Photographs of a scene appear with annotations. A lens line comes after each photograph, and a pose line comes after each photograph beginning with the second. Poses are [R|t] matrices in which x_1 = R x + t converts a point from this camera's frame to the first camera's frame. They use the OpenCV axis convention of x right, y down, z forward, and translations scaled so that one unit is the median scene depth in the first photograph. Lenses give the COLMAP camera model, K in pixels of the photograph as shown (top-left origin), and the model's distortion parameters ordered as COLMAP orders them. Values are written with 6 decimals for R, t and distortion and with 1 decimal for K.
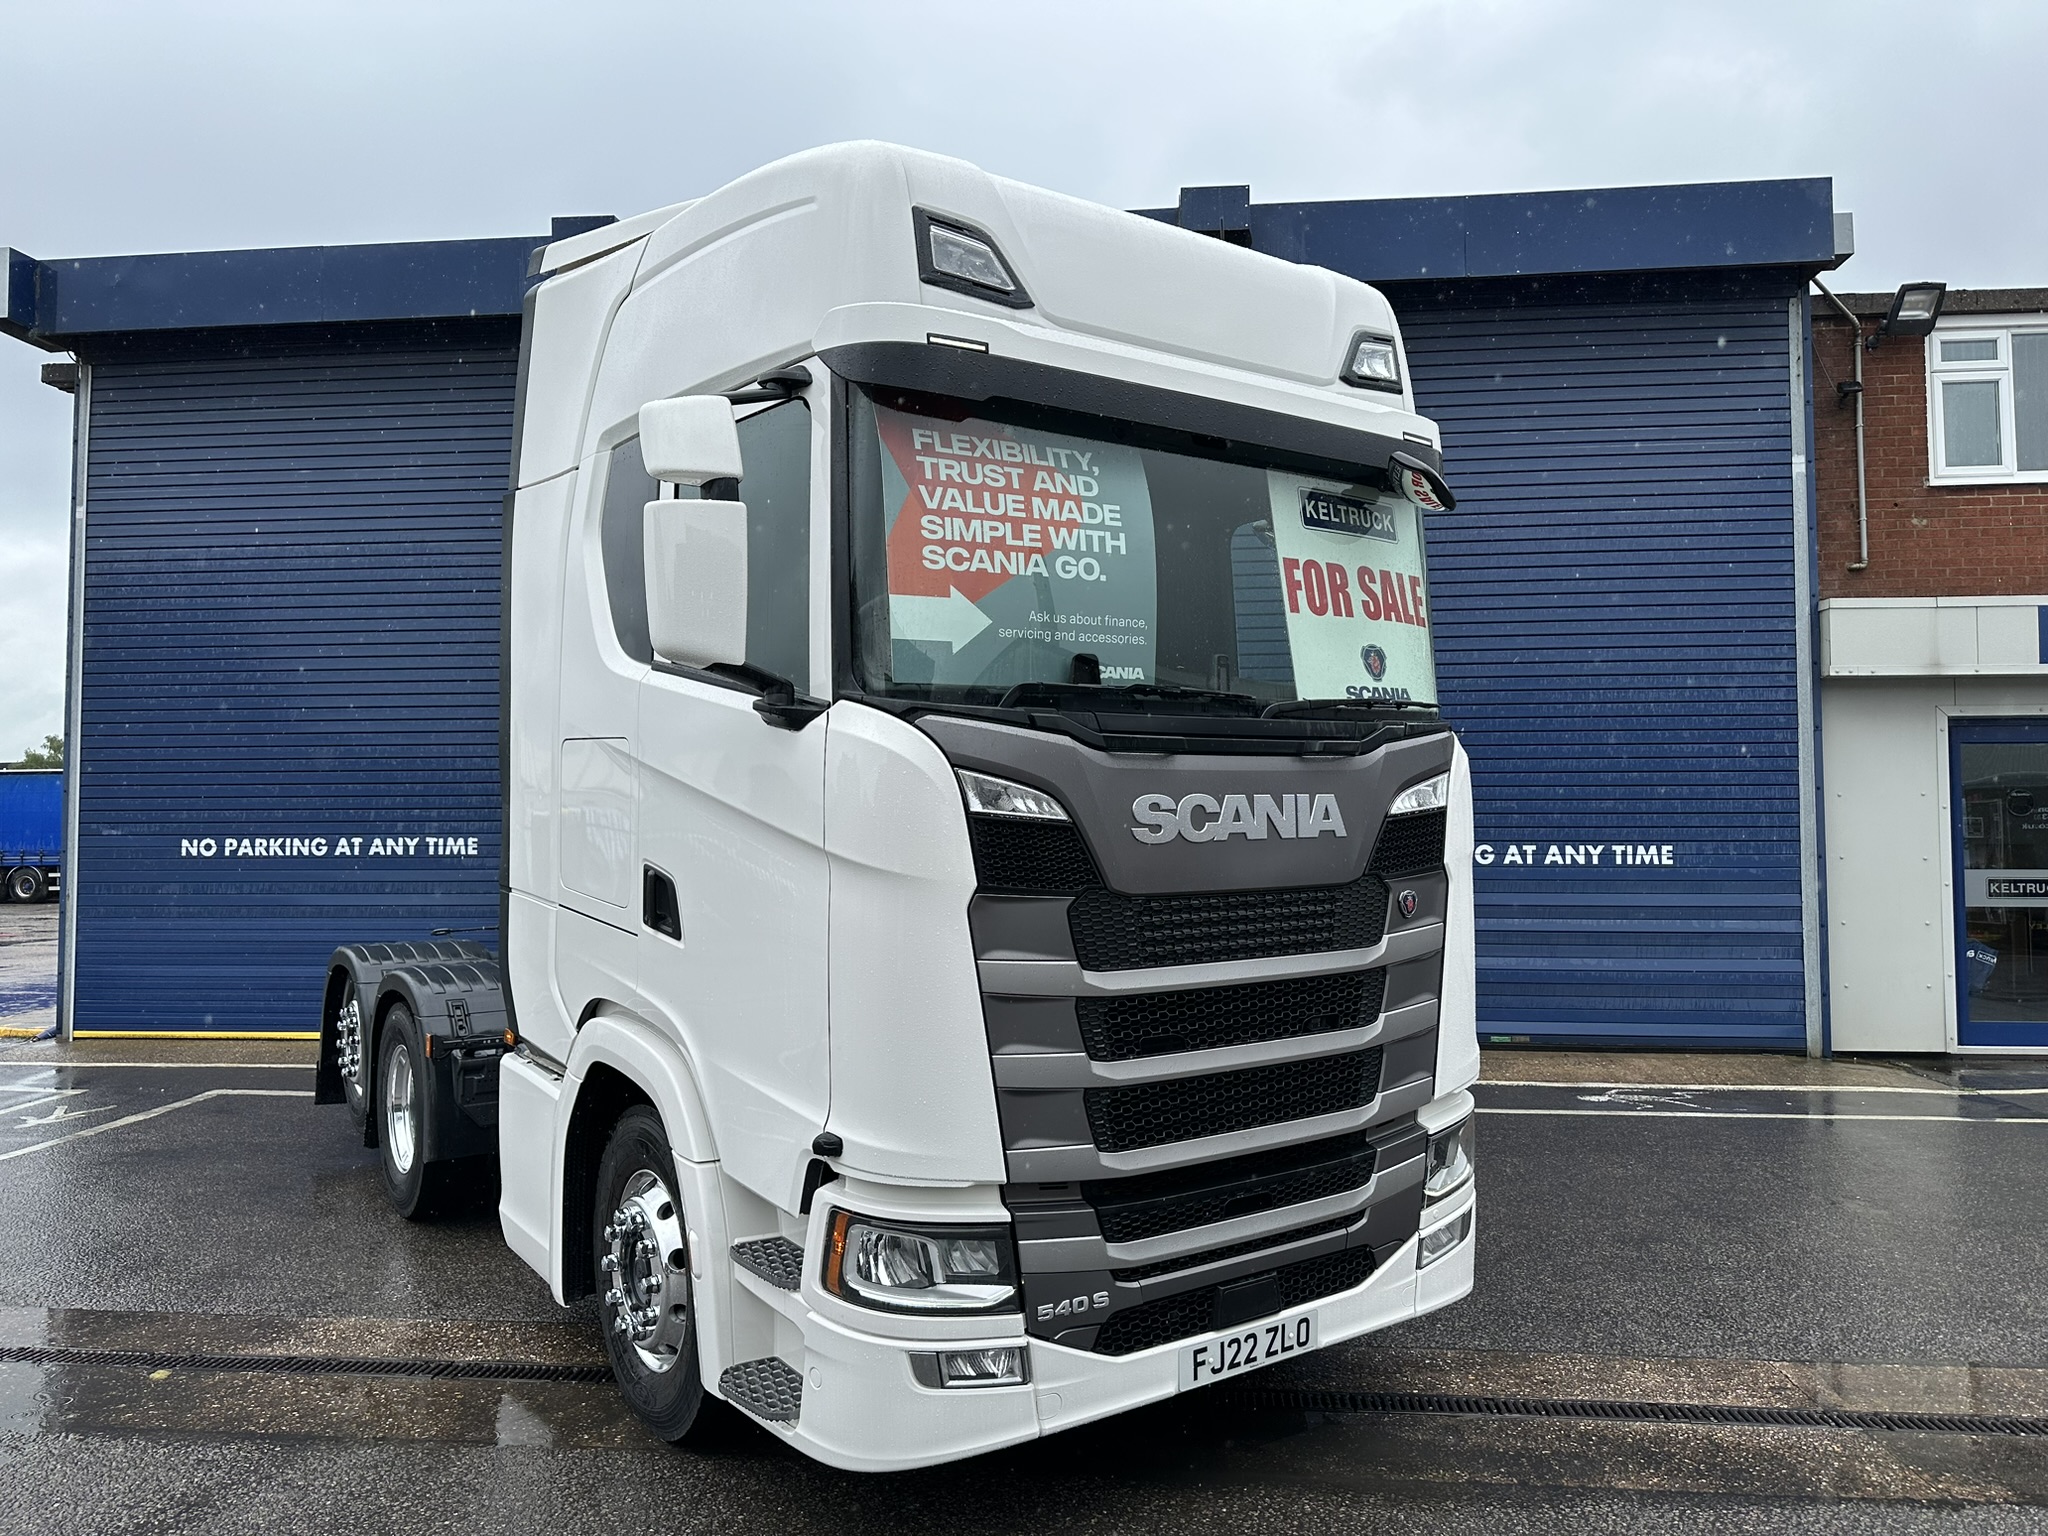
lens RADIAL K [[1510.0, 0, 1022.4], [0, 1510.0, 742.3], [0, 0, 1]] dist [0.117166, -0.114961]
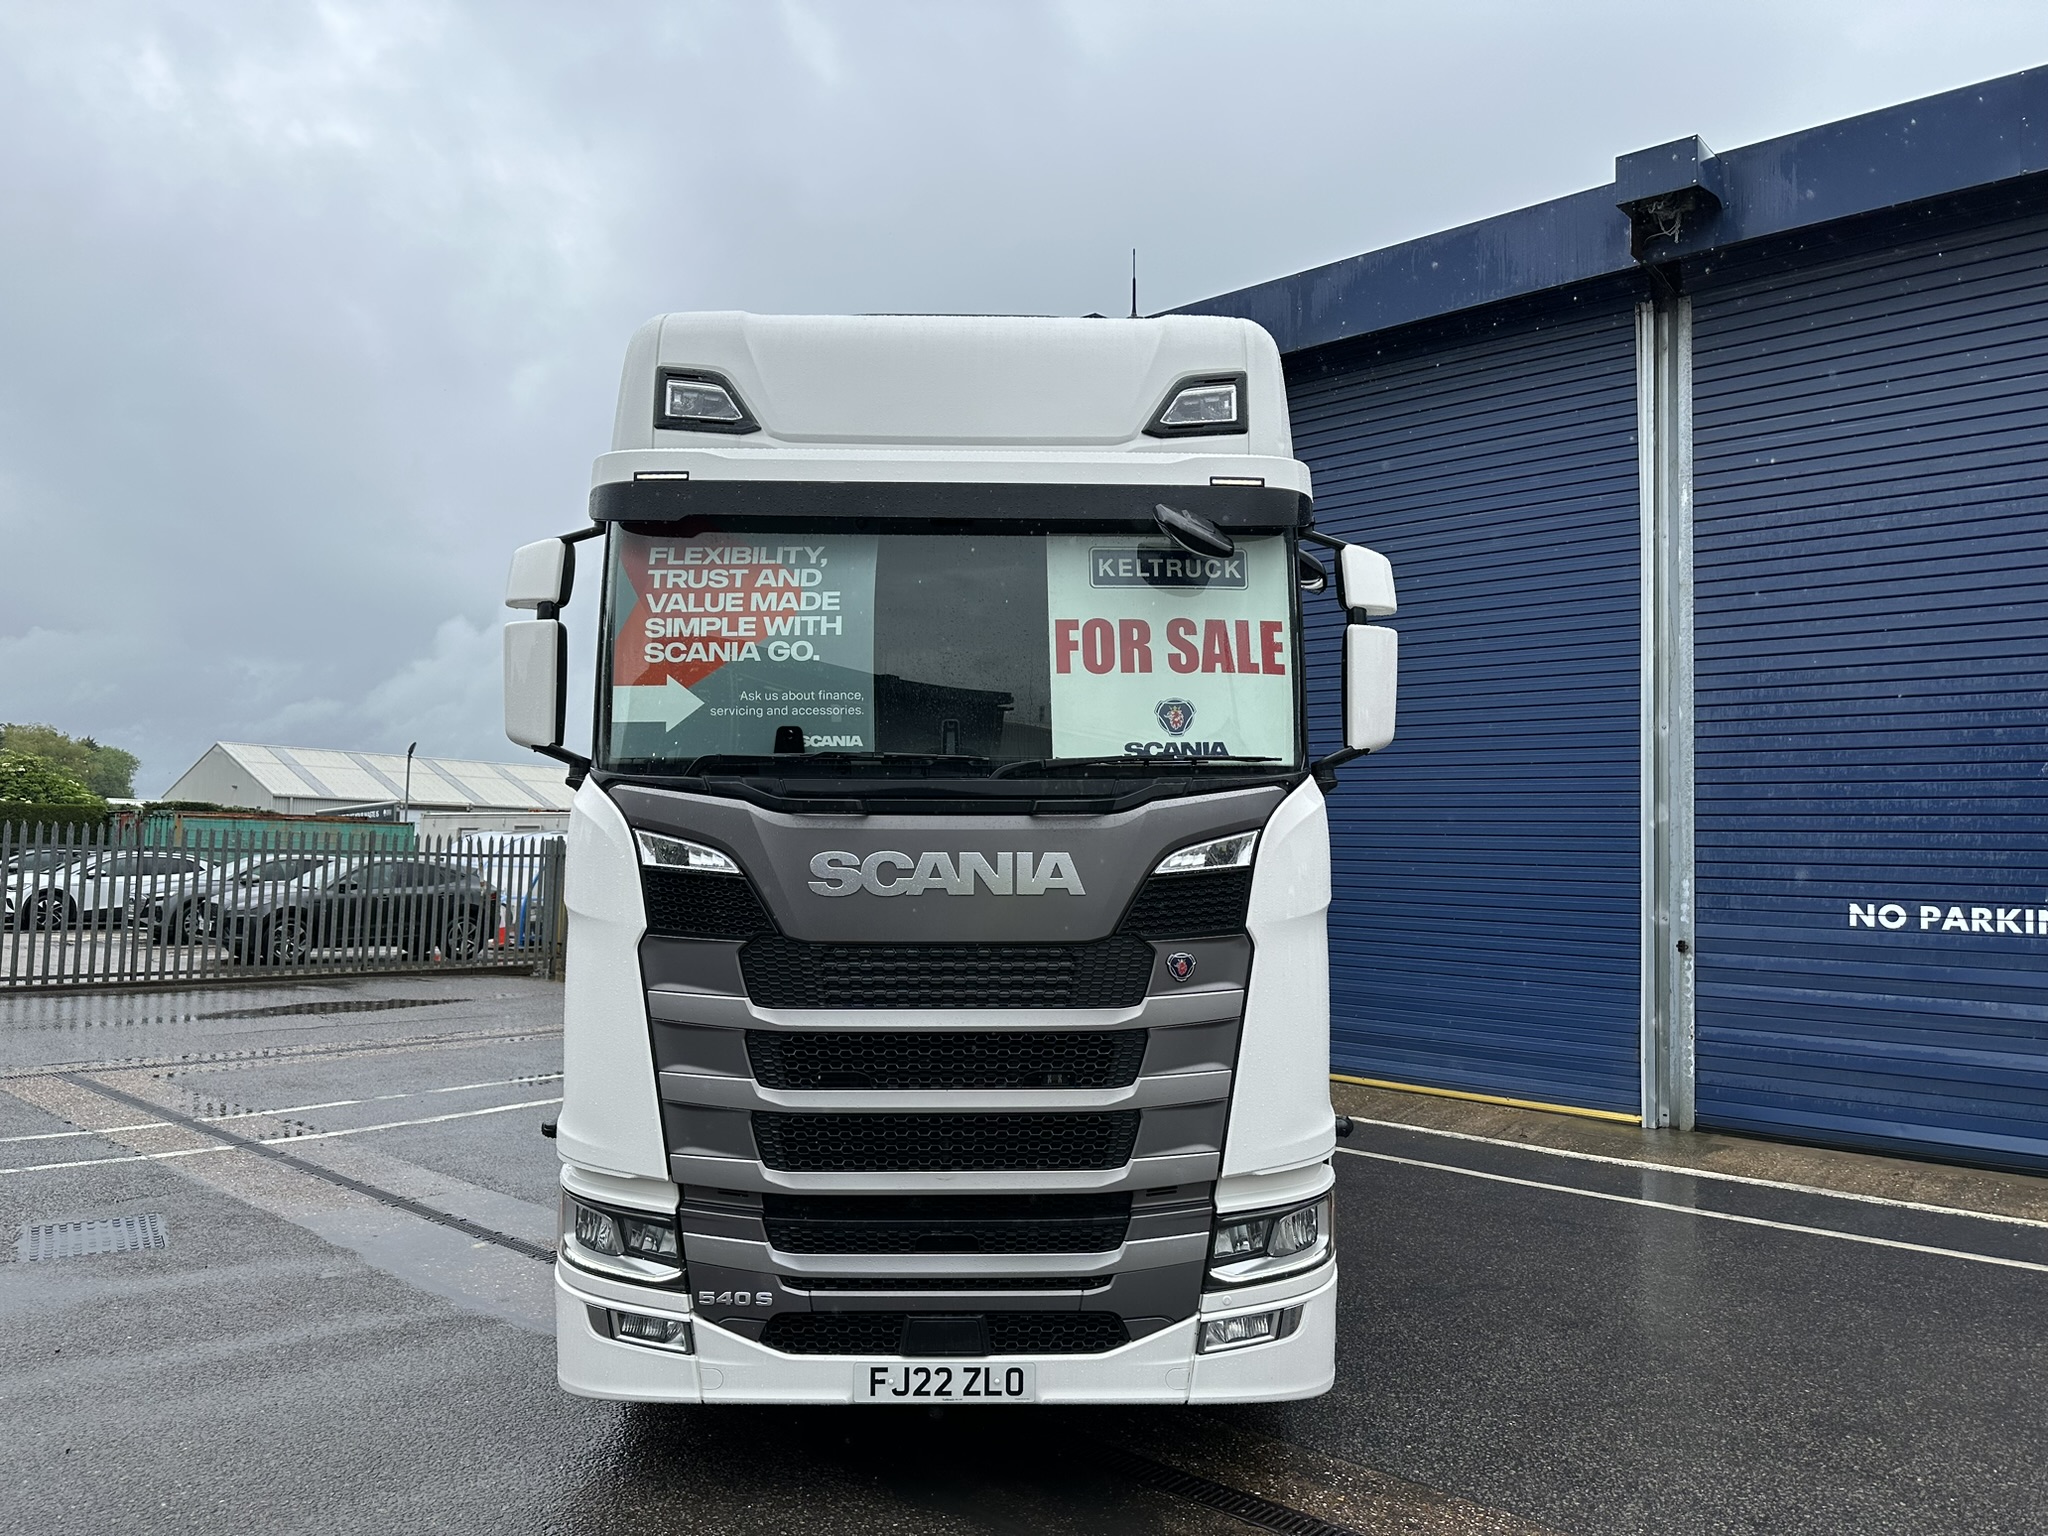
lens RADIAL K [[1510.0, 0, 1022.4], [0, 1510.0, 742.3], [0, 0, 1]] dist [0.117166, -0.114961]
pose [[0.801415, -0.024594, -0.597603, 0.853545], [0.012982, 0.999634, -0.023730, -0.017079], [0.597968, 0.011260, 0.801441, 0.191513]]
